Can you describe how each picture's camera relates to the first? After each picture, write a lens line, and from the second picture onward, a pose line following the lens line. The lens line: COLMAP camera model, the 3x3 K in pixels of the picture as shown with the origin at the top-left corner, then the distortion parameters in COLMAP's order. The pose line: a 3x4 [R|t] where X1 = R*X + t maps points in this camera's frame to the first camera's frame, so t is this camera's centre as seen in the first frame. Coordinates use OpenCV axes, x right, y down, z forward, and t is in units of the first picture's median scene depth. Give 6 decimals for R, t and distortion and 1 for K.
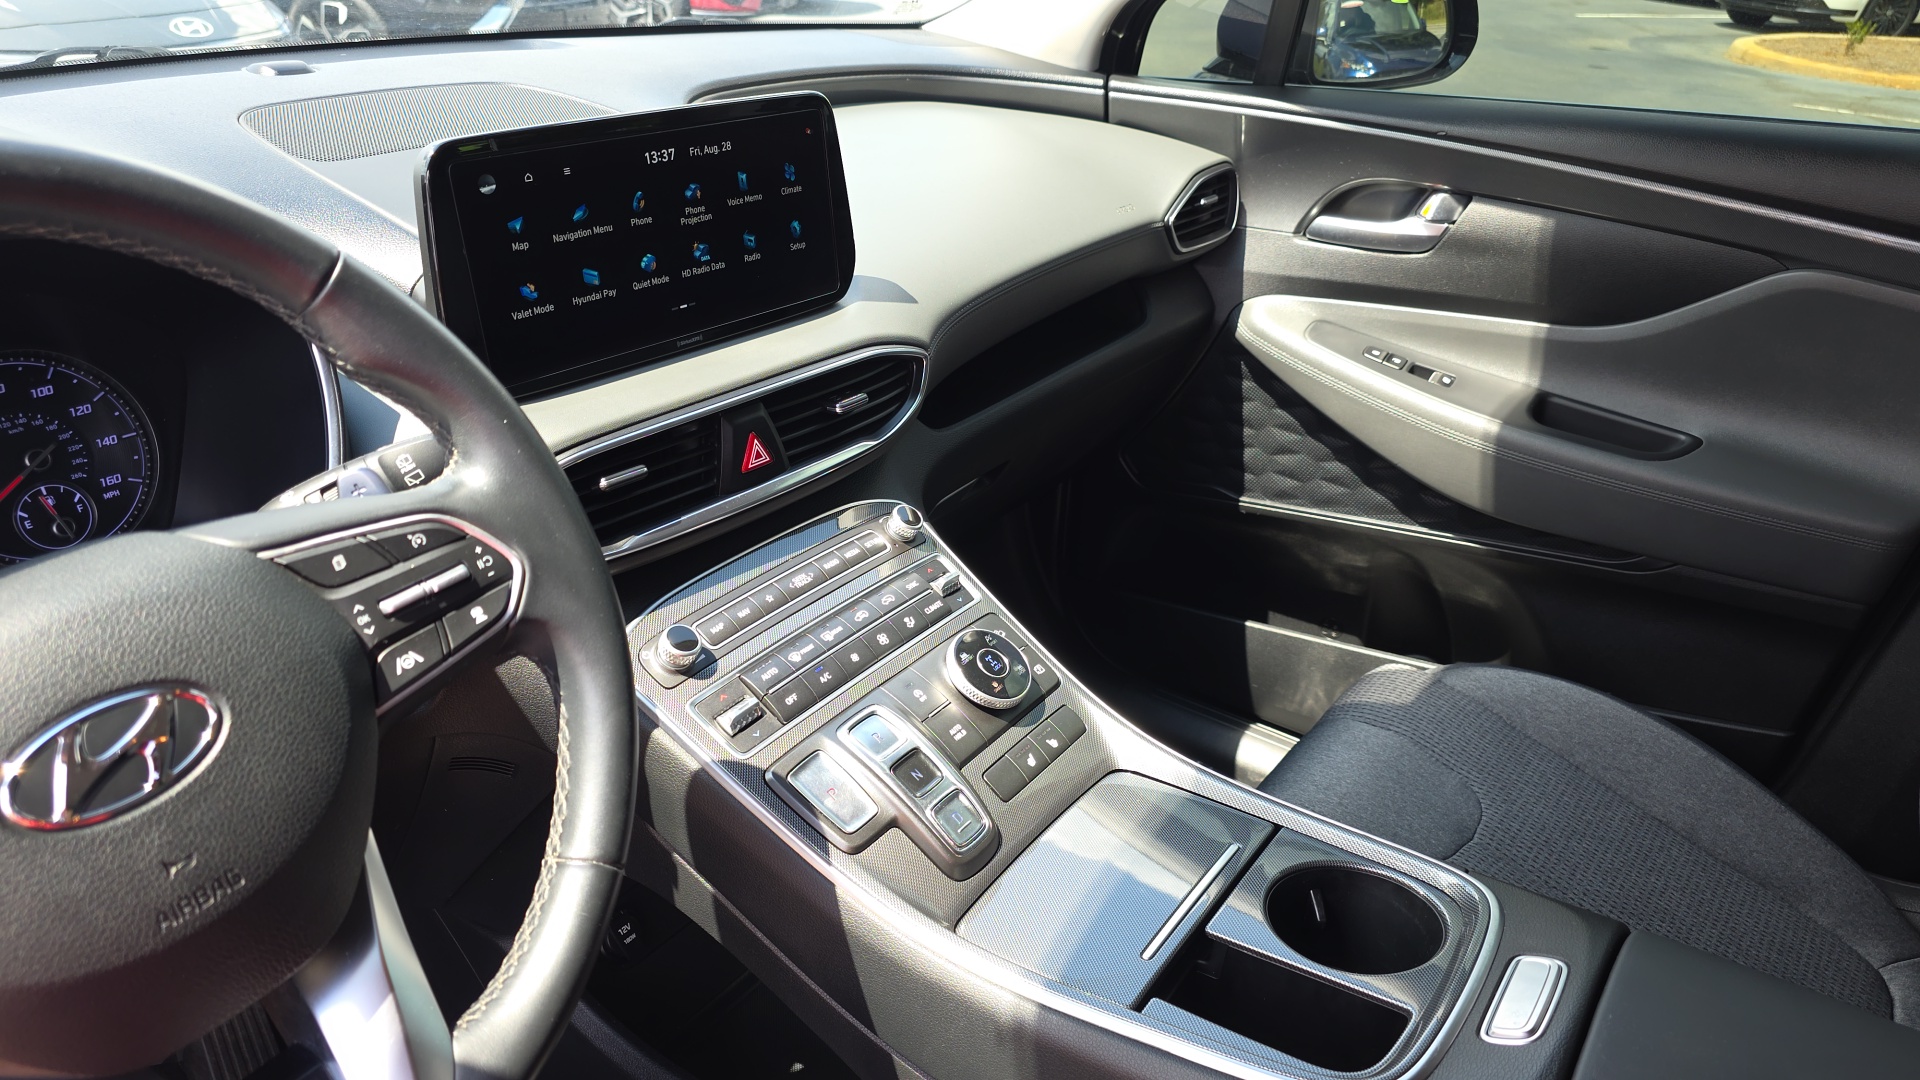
lens RADIAL K [[1303.8, 0, 947.4], [0, 1303.8, 558.7], [0, 0, 1]] dist [0.059569, -0.065355]
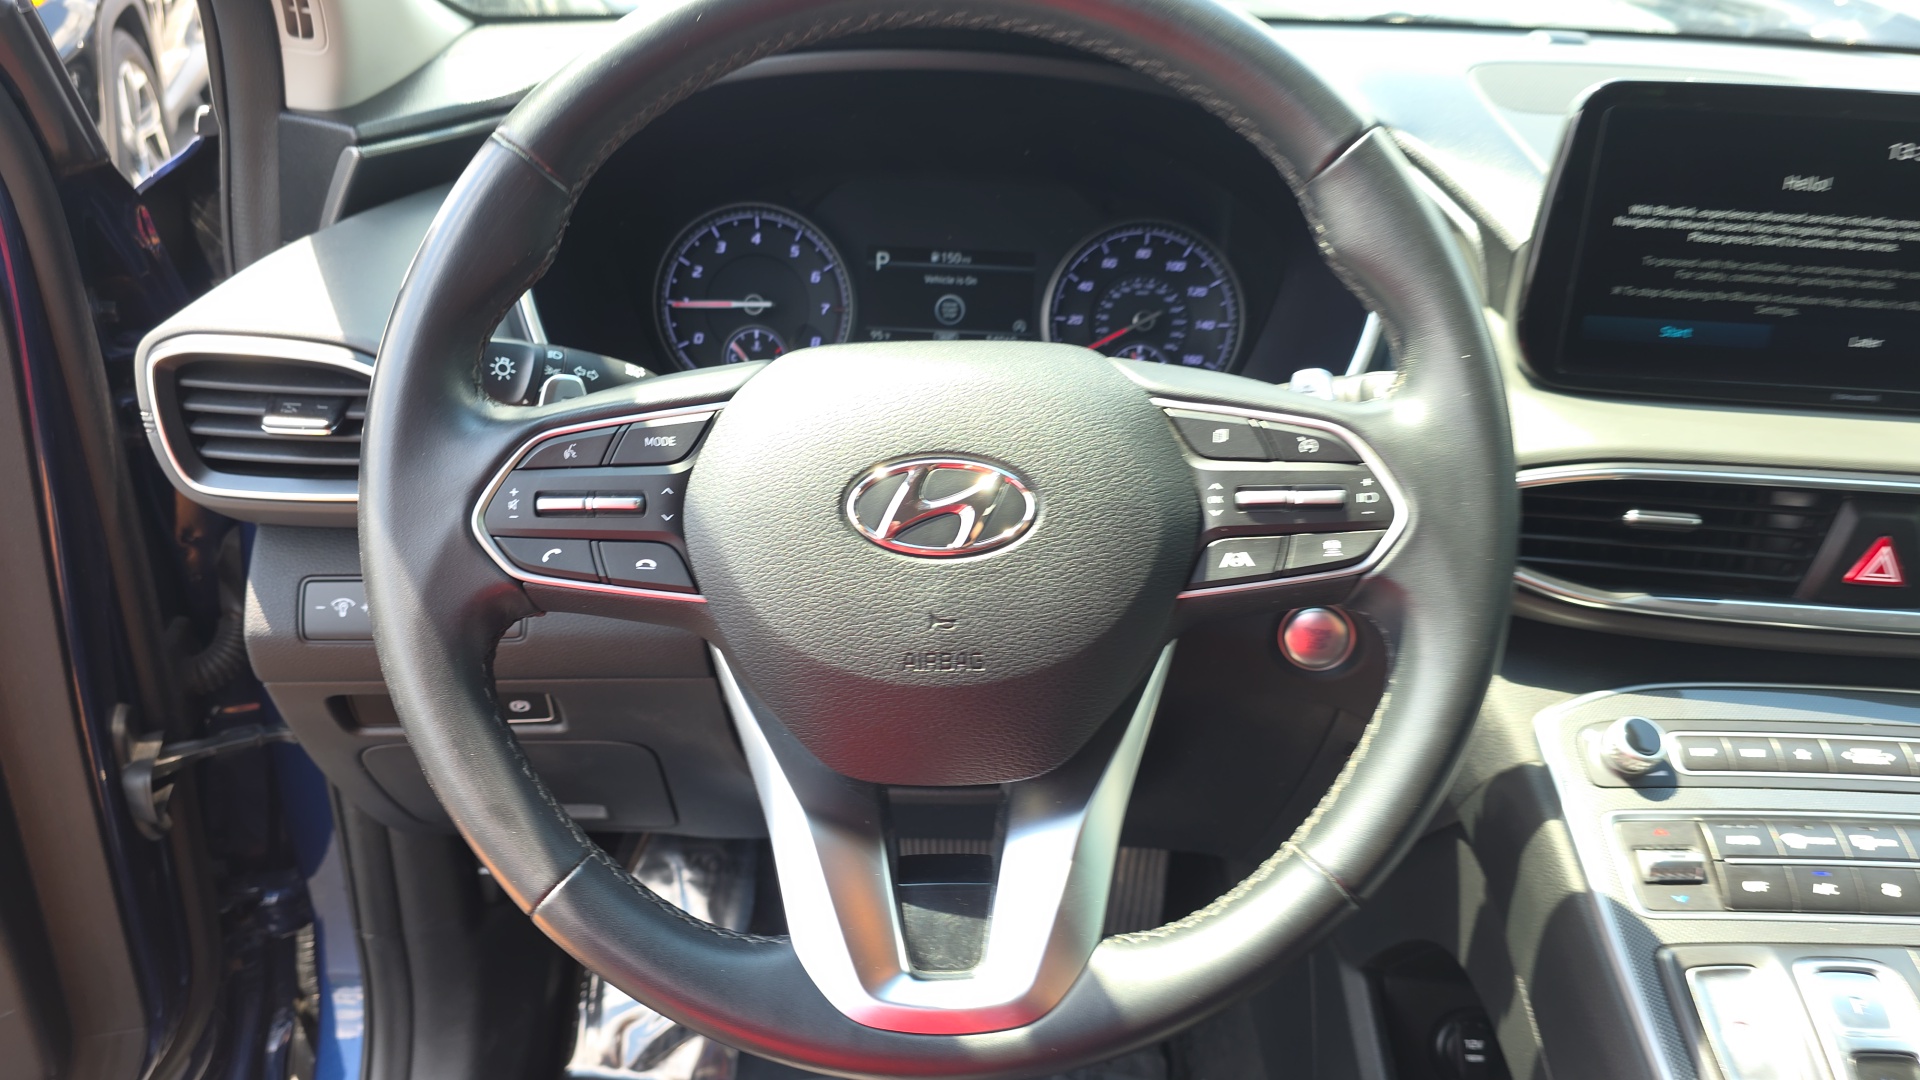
lens RADIAL K [[1303.8, 0, 952.3], [0, 1303.8, 541.0], [0, 0, 1]] dist [0.059569, -0.065355]
pose [[0.577200, 0.353294, -0.736223, 0.090025], [-0.397734, 0.909029, 0.124396, 0.019275], [0.713196, 0.221019, 0.665208, 0.151542]]
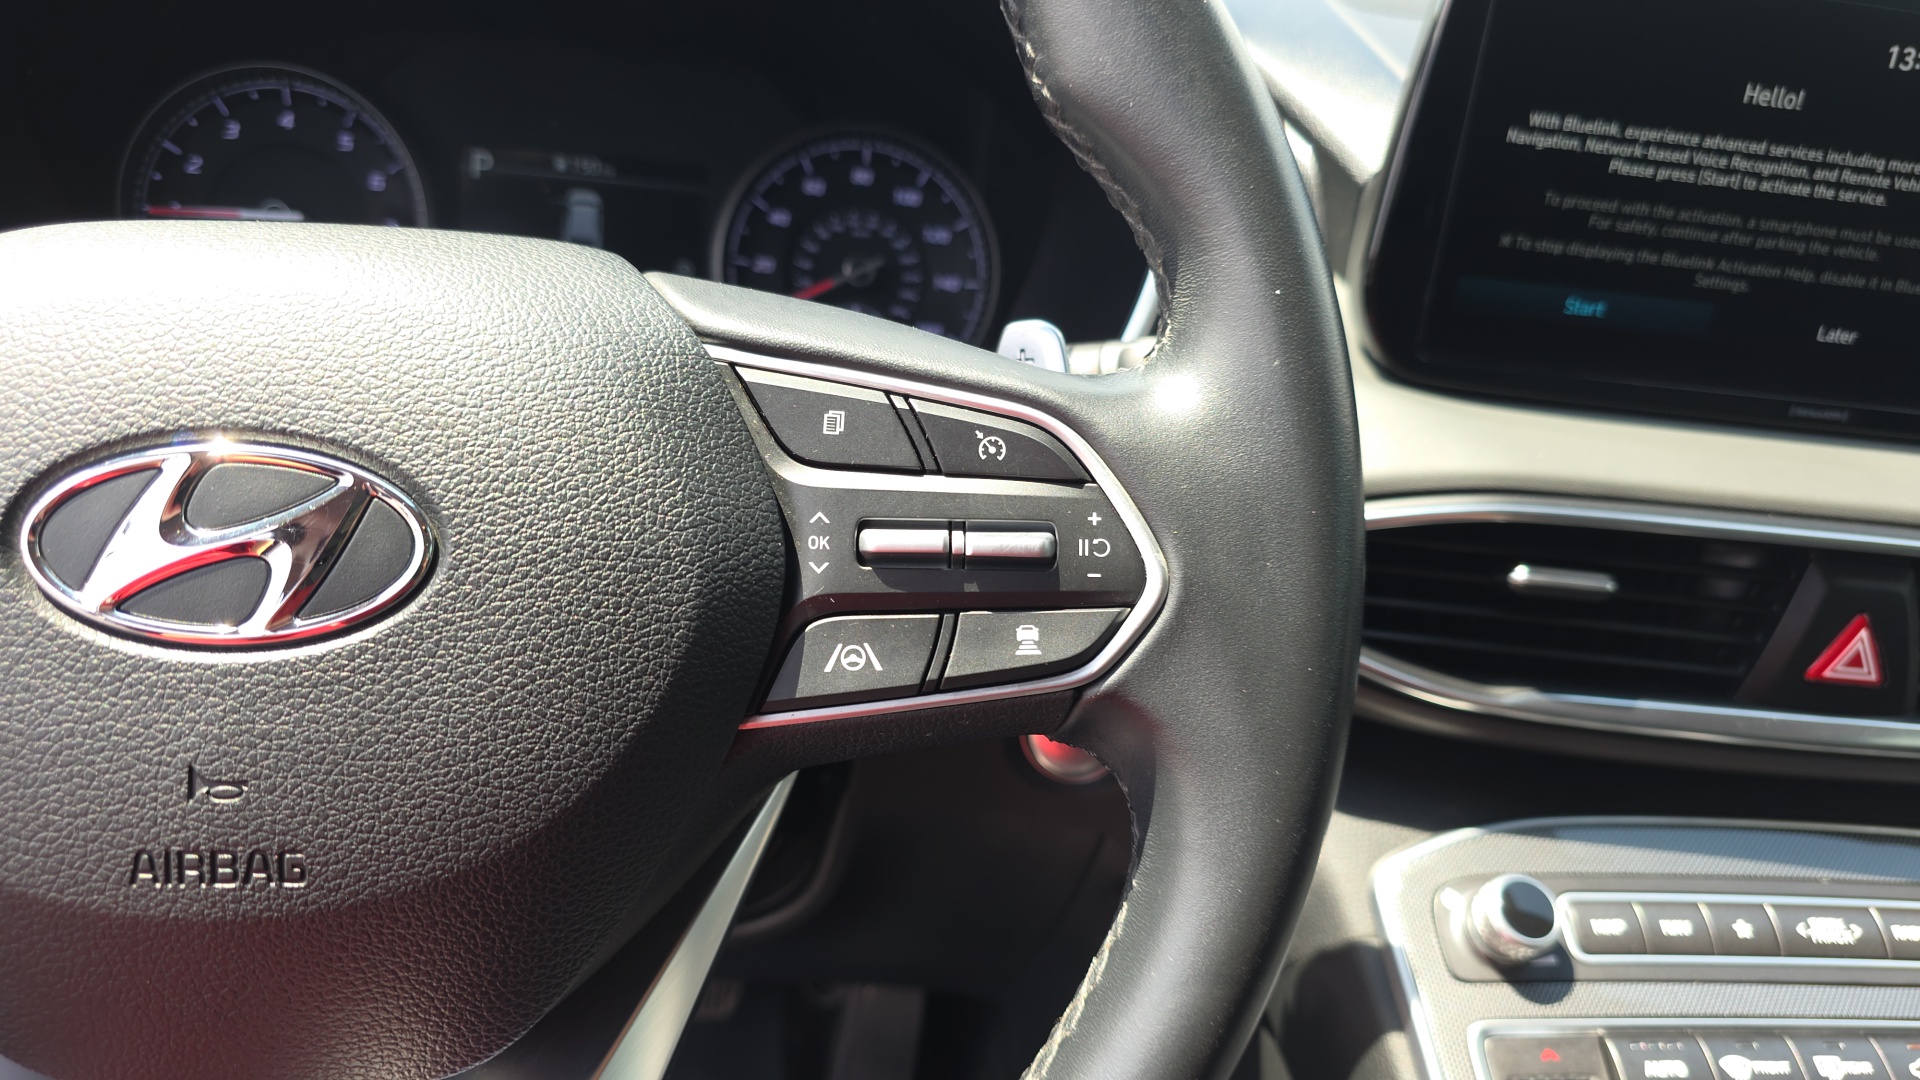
lens RADIAL K [[1303.8, 0, 933.9], [0, 1303.8, 573.1], [0, 0, 1]] dist [0.059569, -0.065355]
pose [[0.640316, 0.382308, -0.666210, -0.049855], [-0.432850, 0.896101, 0.098206, -0.006606], [0.634536, 0.225486, 0.739270, 0.404704]]
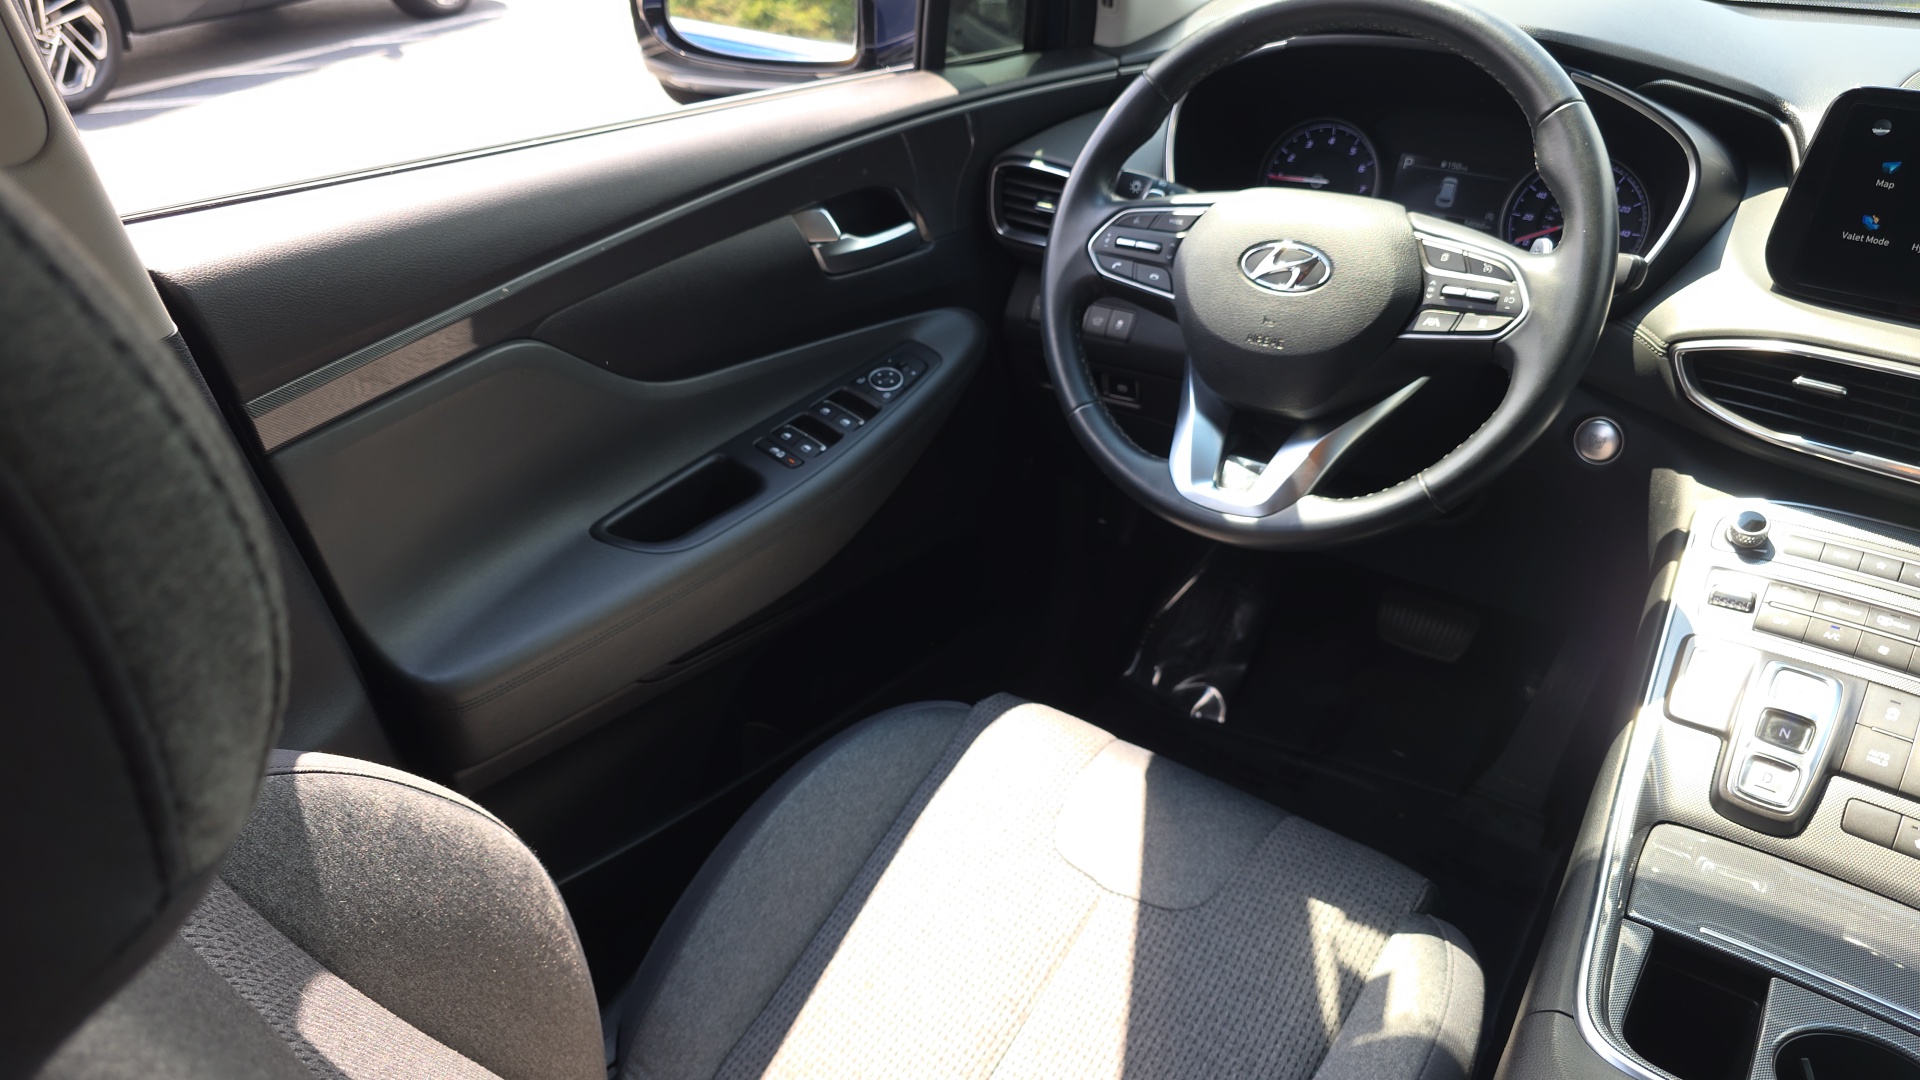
lens RADIAL K [[1303.8, 0, 930.1], [0, 1303.8, 535.7], [0, 0, 1]] dist [0.059569, -0.065355]
pose [[-0.023026, 0.475575, -0.879374, 0.805369], [-0.462438, 0.774782, 0.431119, -0.092683], [0.886353, 0.416583, 0.202083, 0.100607]]
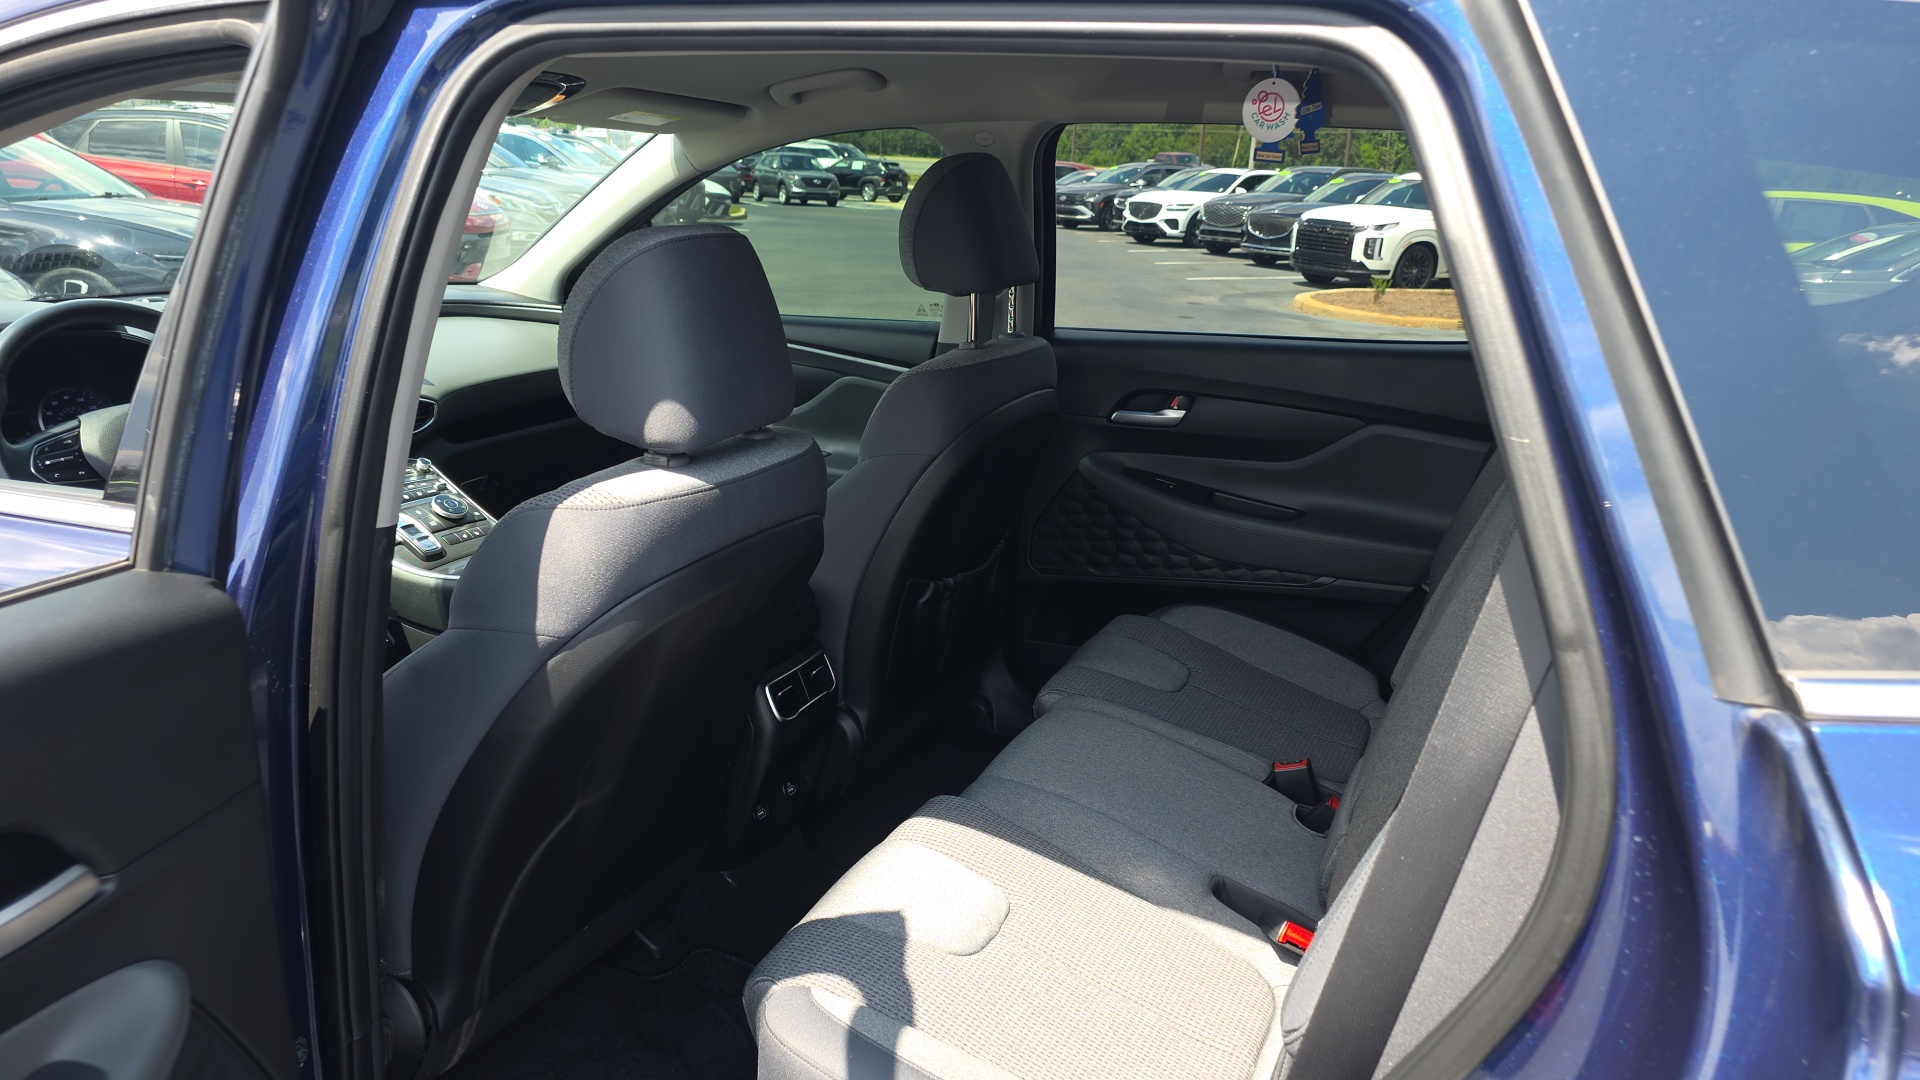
lens RADIAL K [[1303.8, 0, 958.8], [0, 1303.8, 541.6], [0, 0, 1]] dist [0.059569, -0.065355]
pose [[0.980900, -0.051369, 0.187609, 0.559193], [0.087067, 0.978432, -0.187324, 0.767561], [-0.173940, 0.200081, 0.964216, -1.798596]]
